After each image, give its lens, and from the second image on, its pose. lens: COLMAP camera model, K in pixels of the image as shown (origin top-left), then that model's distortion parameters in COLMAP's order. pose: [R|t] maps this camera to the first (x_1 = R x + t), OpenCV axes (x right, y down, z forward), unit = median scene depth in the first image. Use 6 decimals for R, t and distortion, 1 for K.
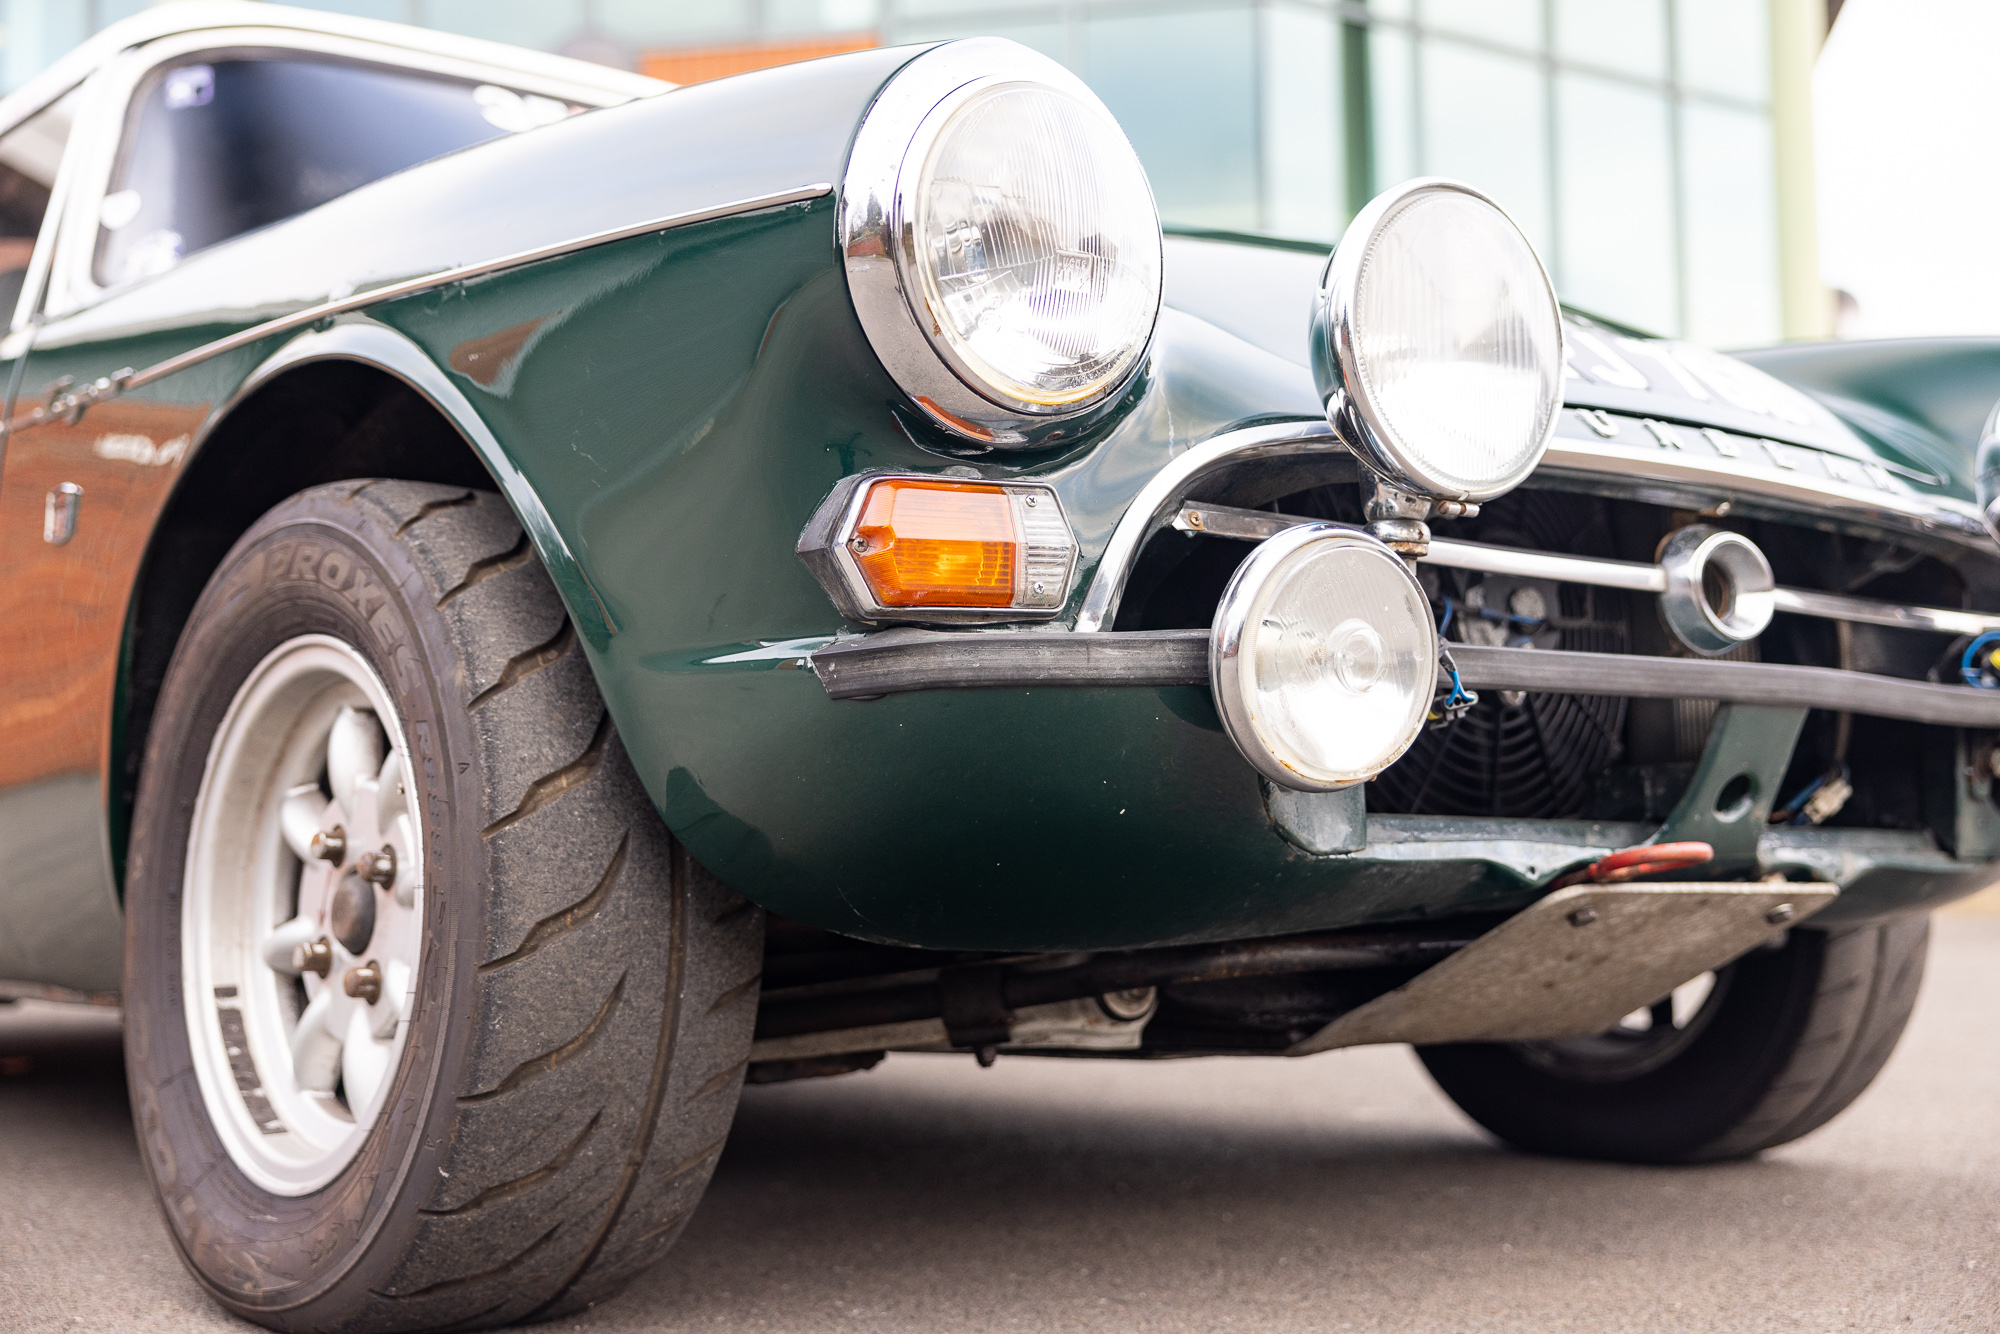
lens RADIAL K [[2444.7, 0, 999.2], [0, 2444.7, 672.2], [0, 0, 1]] dist [0.013998, 0.004205]
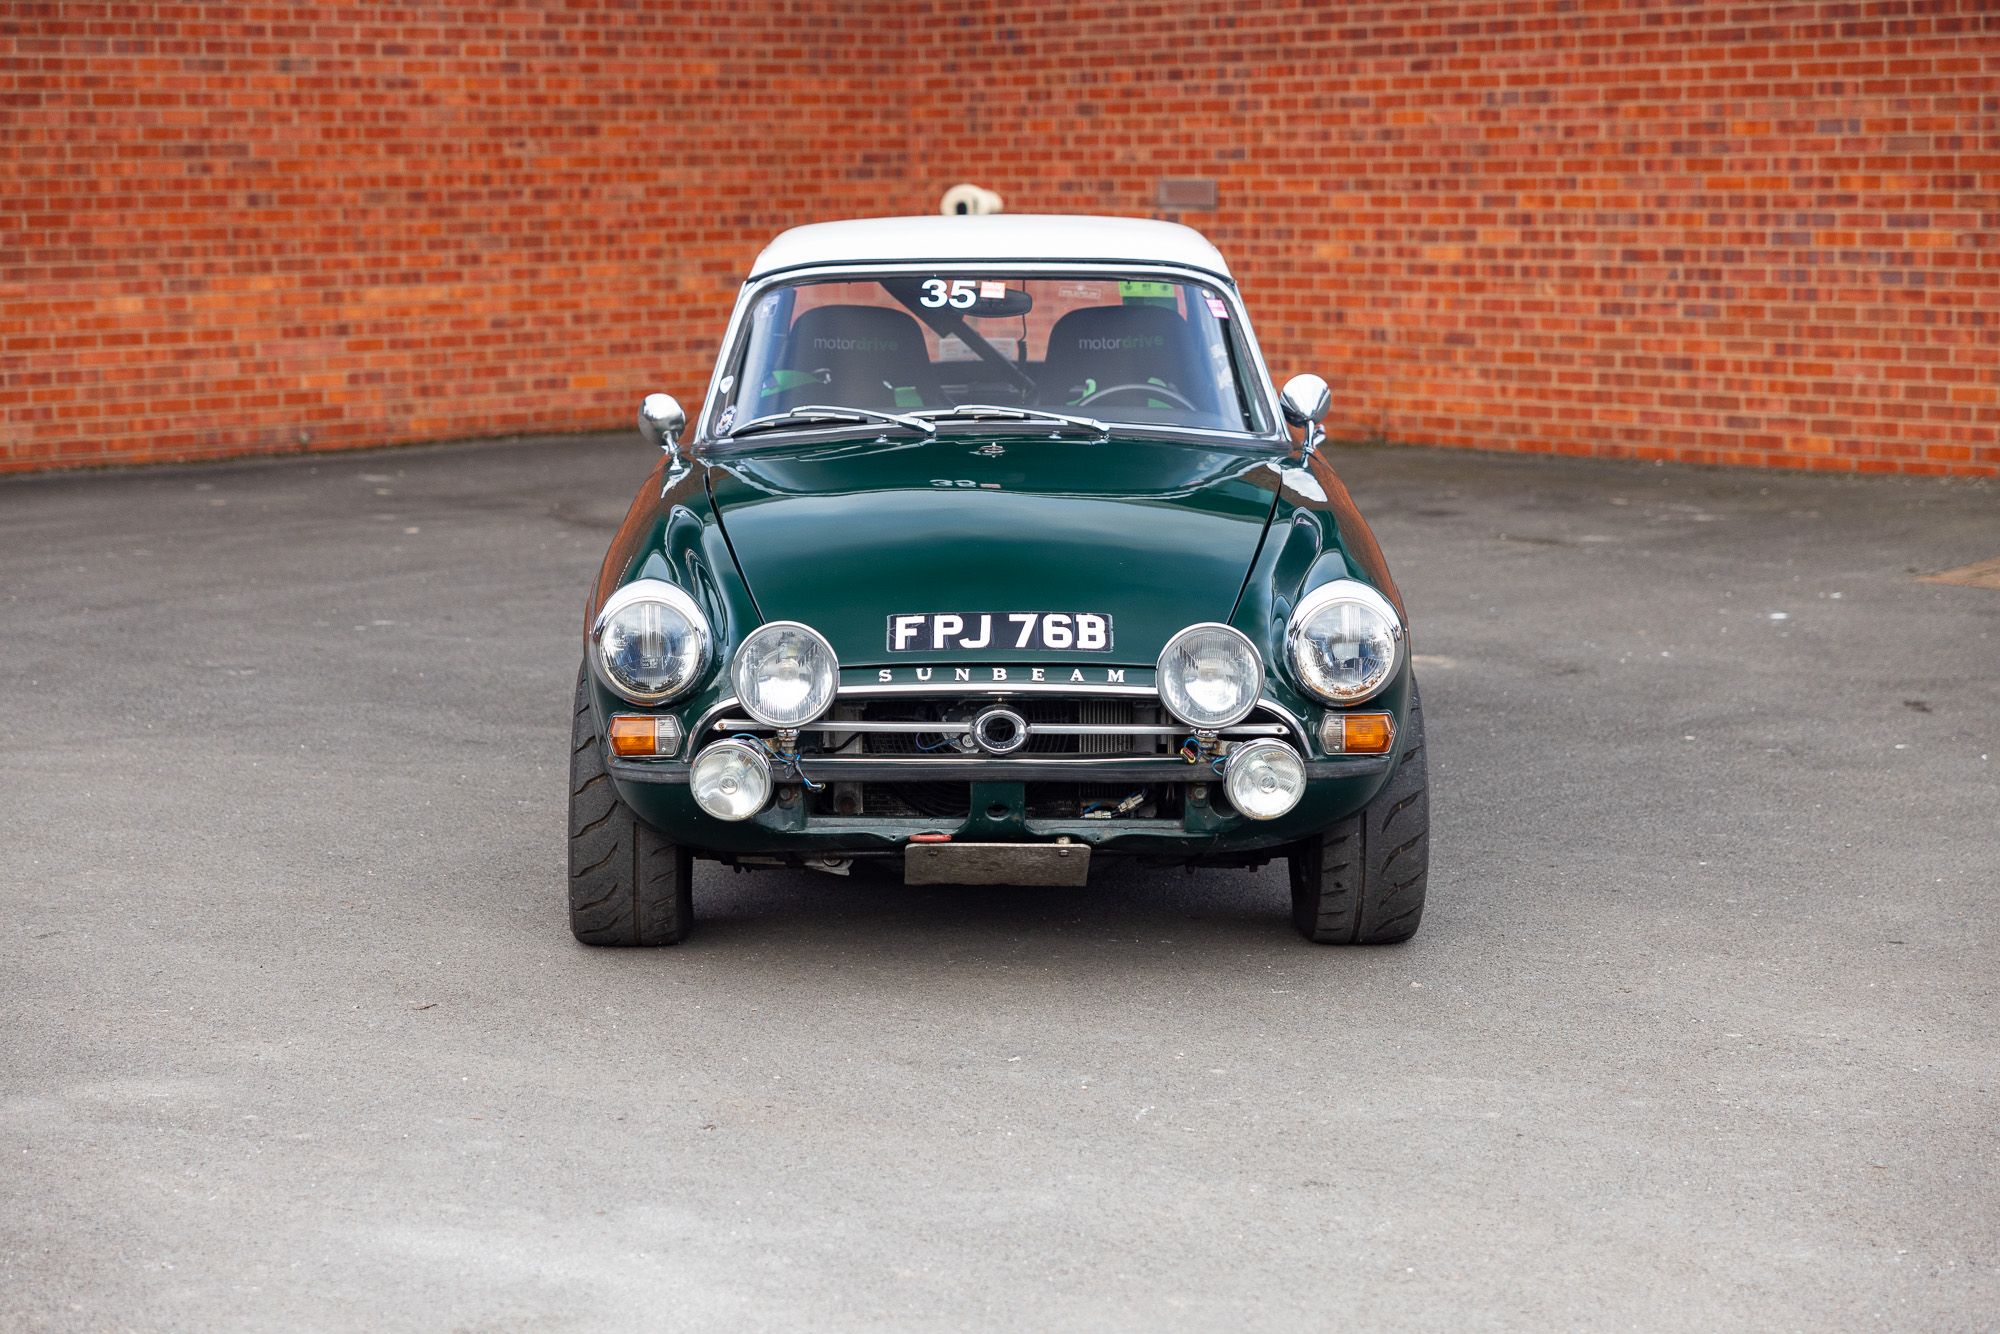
lens RADIAL K [[3877.0, 0, 986.5], [0, 3877.0, 662.8], [0, 0, 1]] dist [0.066471, -0.234063]
pose [[0.783889, 0.089823, -0.614370, 3.087044], [0.045853, 0.978404, 0.201550, -1.026524], [0.619206, -0.186163, 0.762841, -2.323529]]
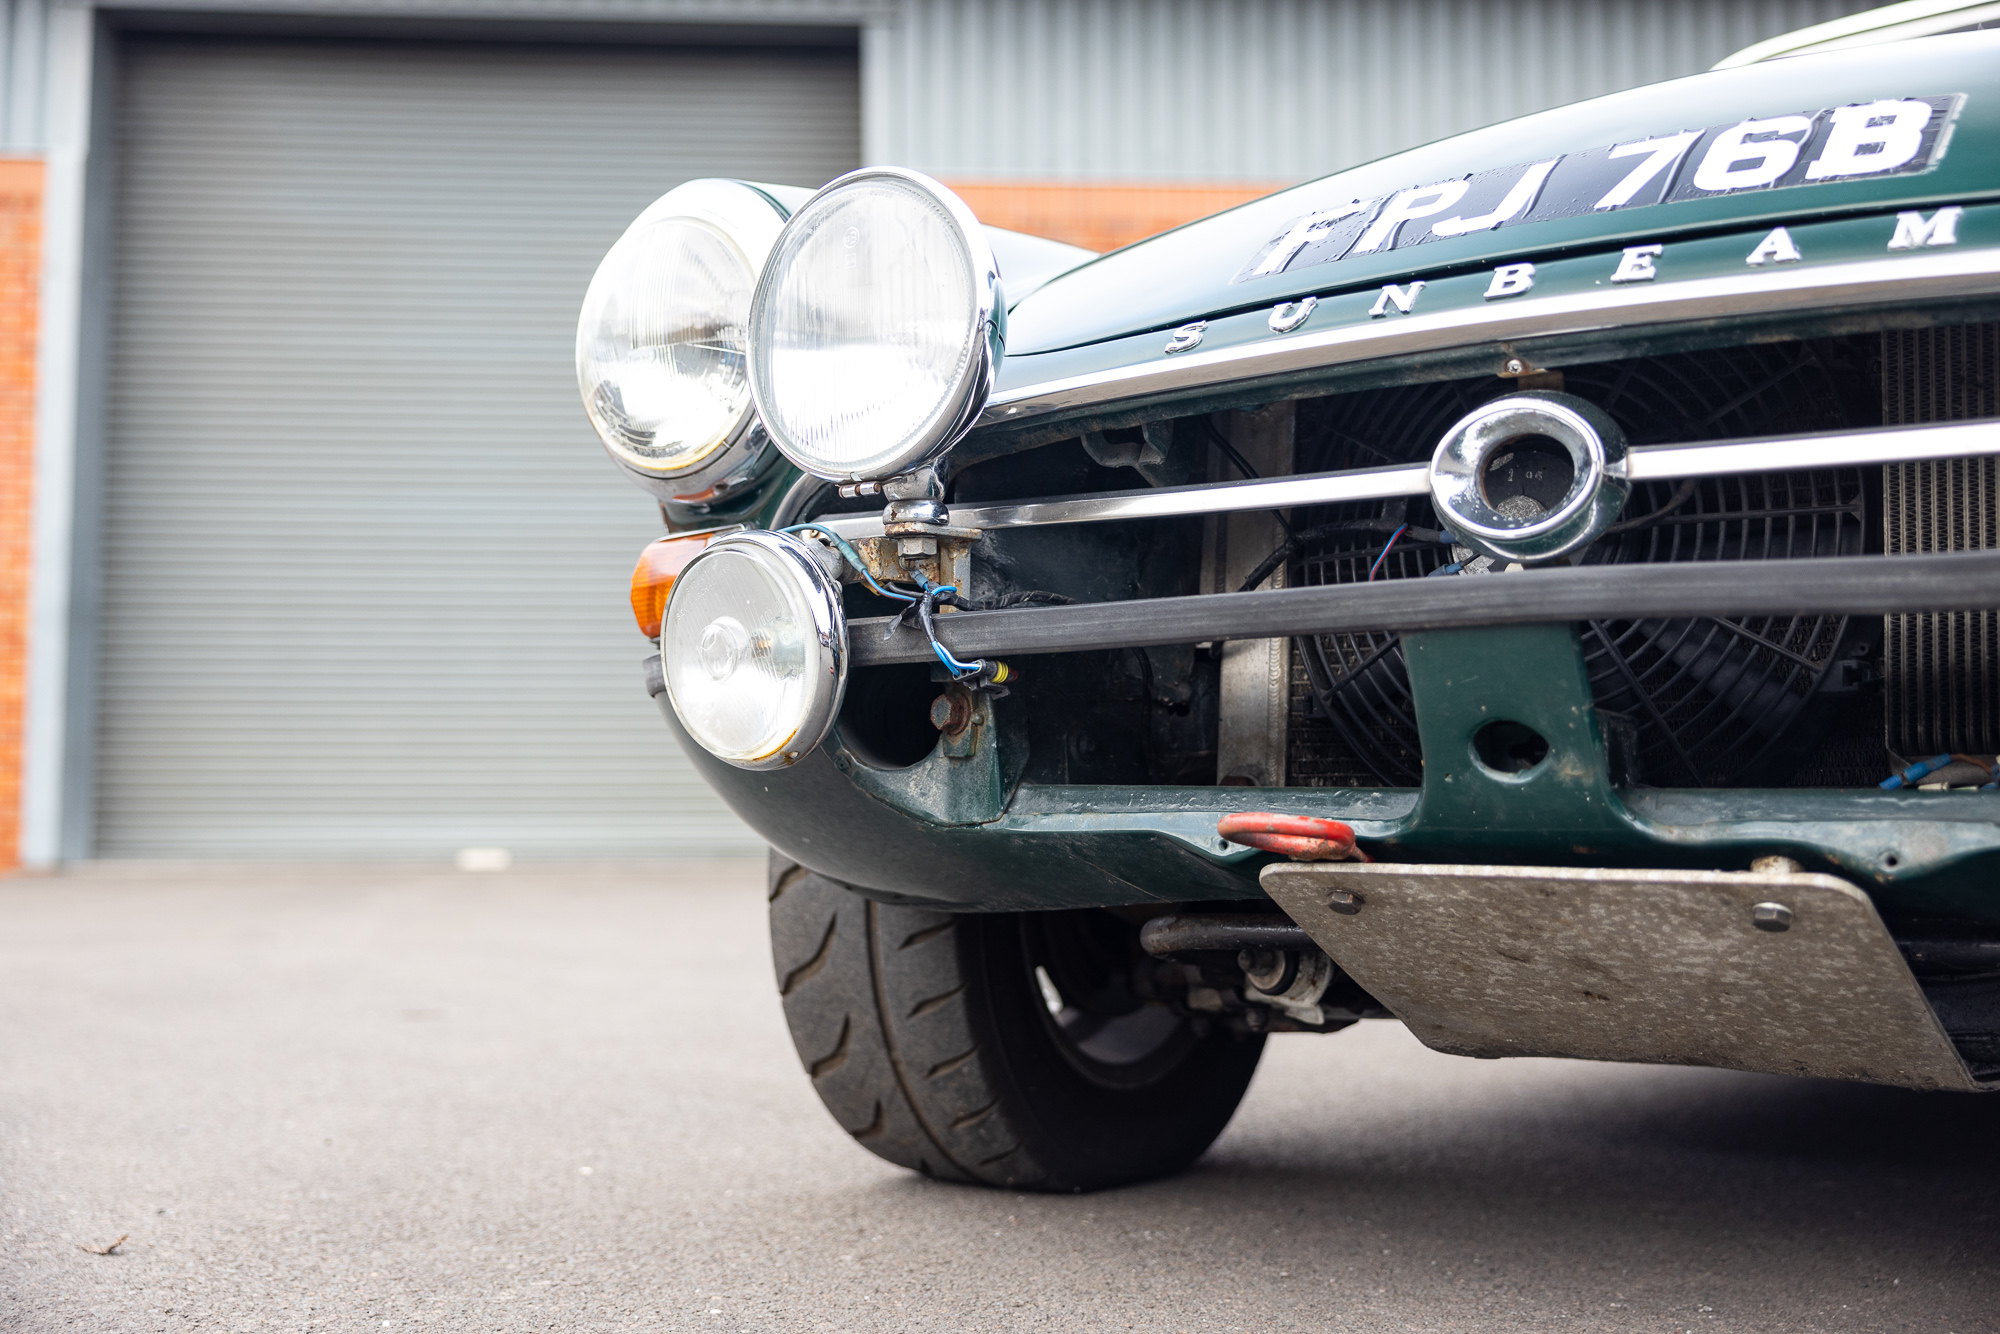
lens RADIAL K [[2264.3, 0, 1000.0], [0, 2264.3, 666.8], [0, 0, 1]] dist [-0.003732, -0.008472]
pose [[0.258117, -0.065313, -0.963903, 1.028347], [0.071348, 0.996276, -0.048401, 0.053066], [0.963476, -0.056280, 0.261816, 0.739893]]
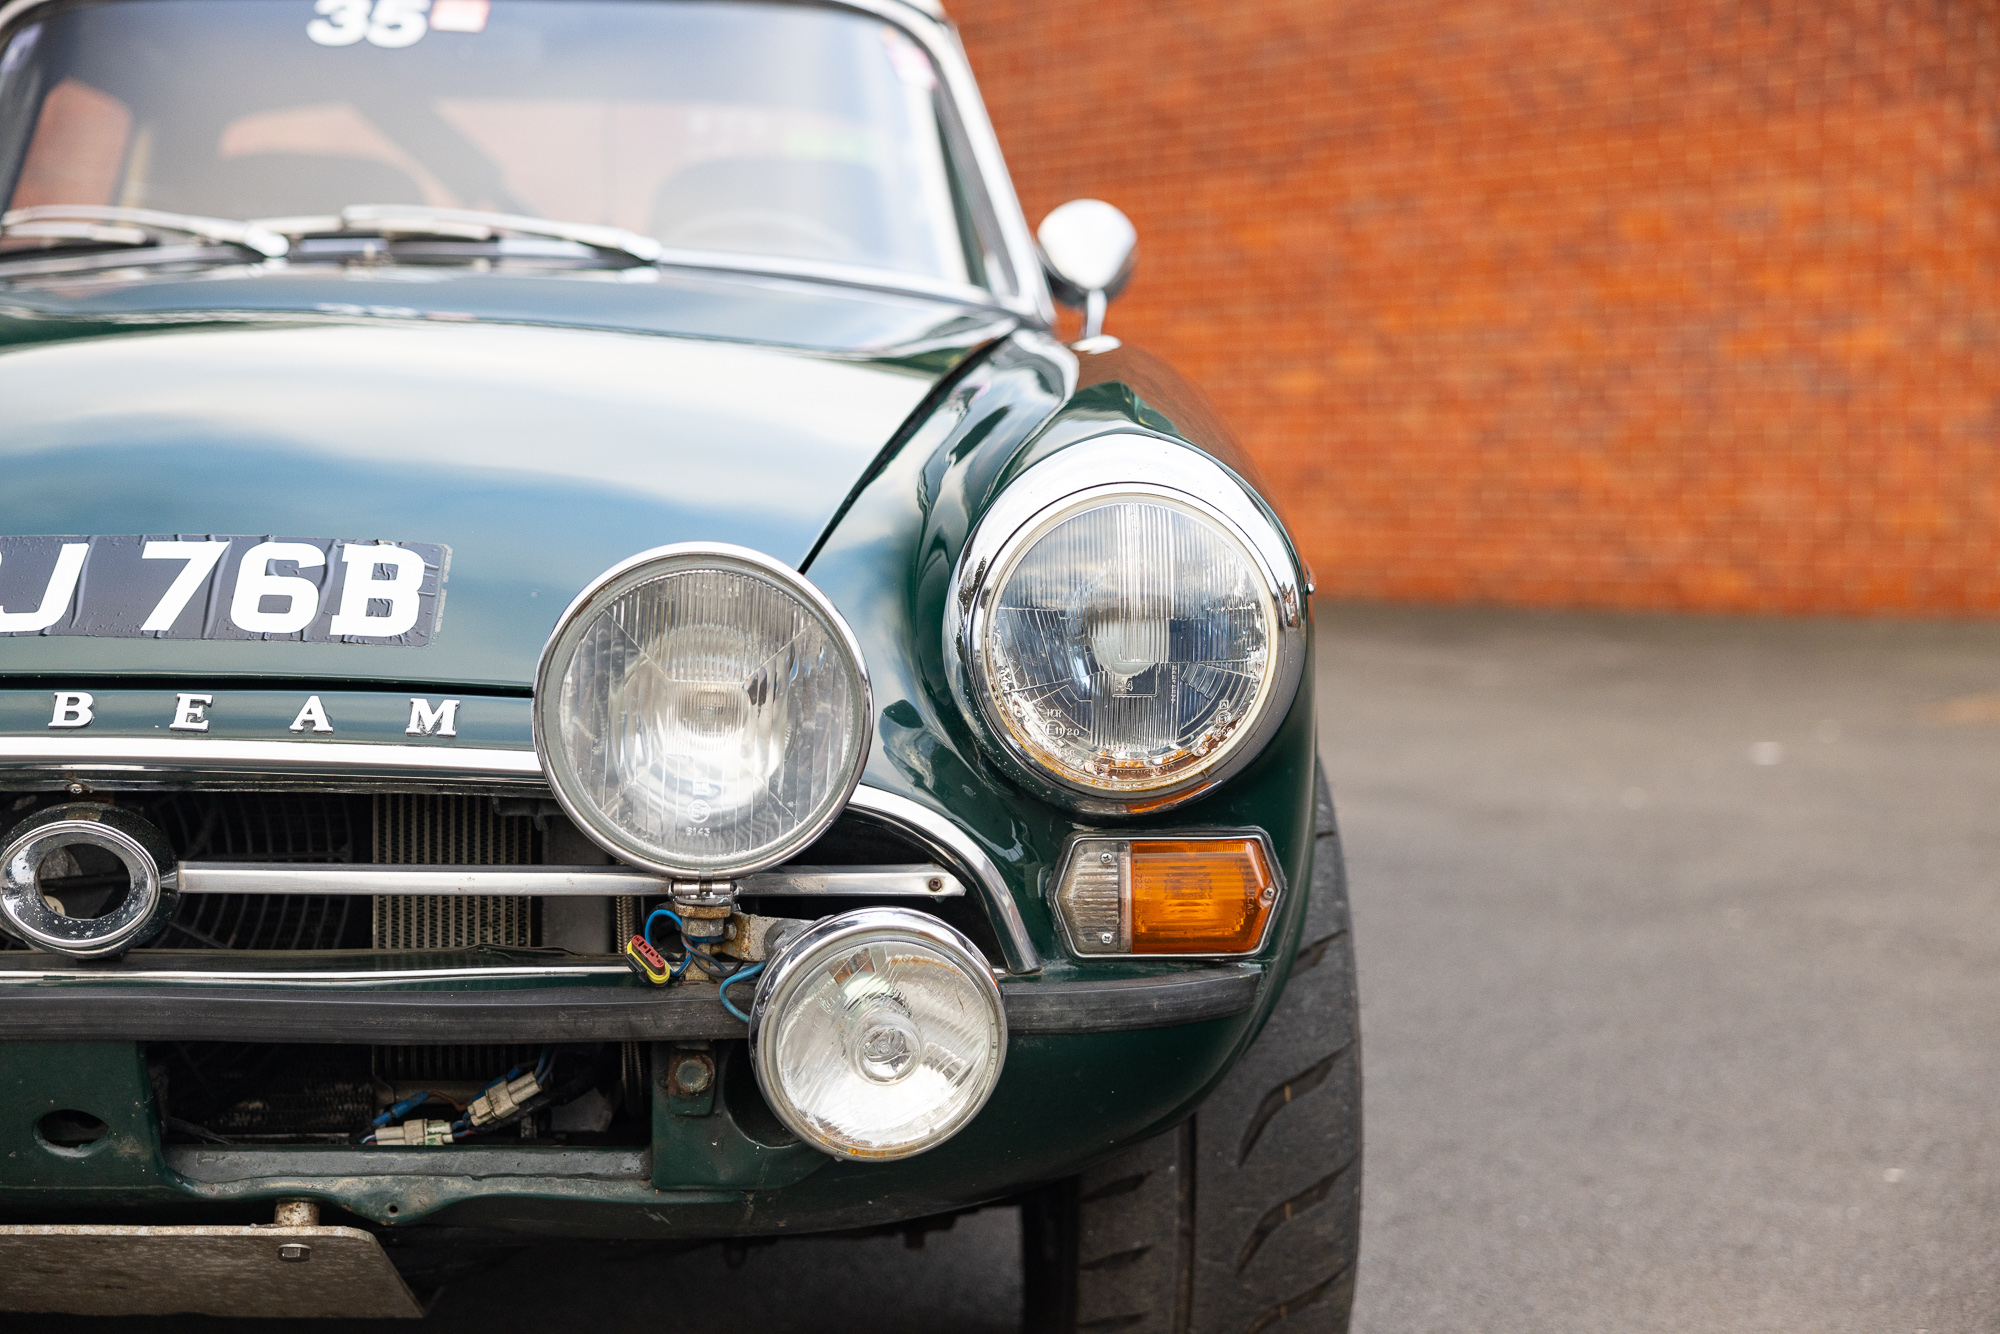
lens RADIAL K [[3061.6, 0, 1000.0], [0, 3061.6, 667.0], [0, 0, 1]] dist [0.009186, 0.102211]
pose [[0.799778, 0.055615, -0.597714, 1.308267], [0.036790, 0.989286, 0.141276, -0.272053], [0.599167, -0.134979, 0.789164, 0.415254]]
